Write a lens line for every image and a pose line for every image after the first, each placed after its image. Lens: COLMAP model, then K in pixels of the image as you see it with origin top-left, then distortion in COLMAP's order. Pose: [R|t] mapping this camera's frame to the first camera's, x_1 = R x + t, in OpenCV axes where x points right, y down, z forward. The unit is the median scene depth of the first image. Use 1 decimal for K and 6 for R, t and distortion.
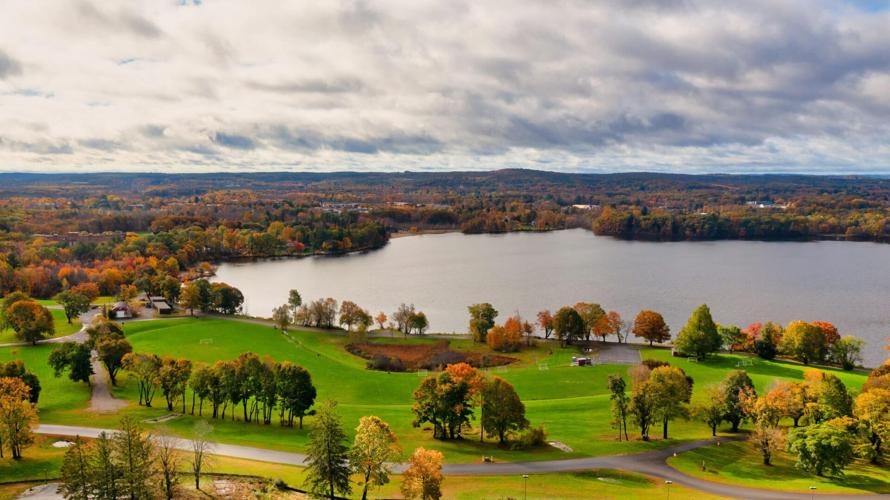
lens RADIAL K [[575.7, 0, 449.6], [0, 575.7, 246.5], [0, 0, 1]] dist [-0.004404, 0.001368]
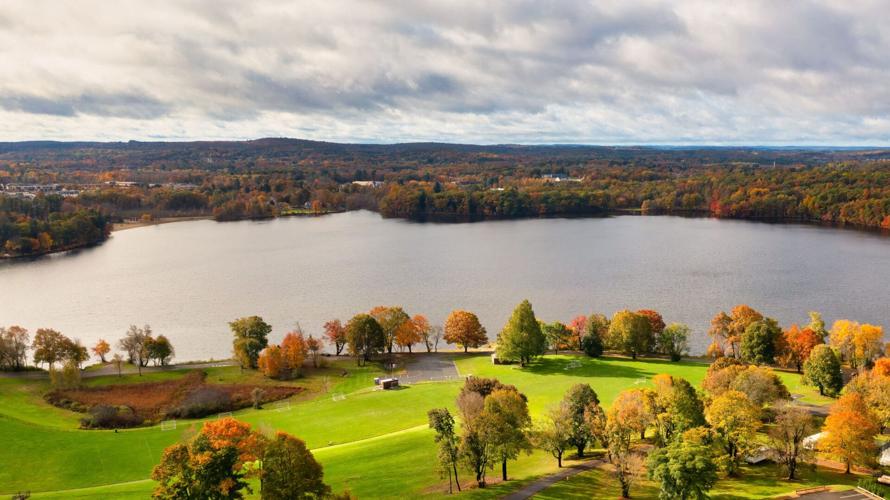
lens RADIAL K [[575.7, 0, 449.6], [0, 575.7, 246.5], [0, 0, 1]] dist [-0.004404, 0.001368]
pose [[0.917789, -0.071261, 0.390622, 0.010016], [0.050155, 0.996690, 0.063984, -0.029892], [-0.393889, -0.039132, 0.918325, 0.205483]]
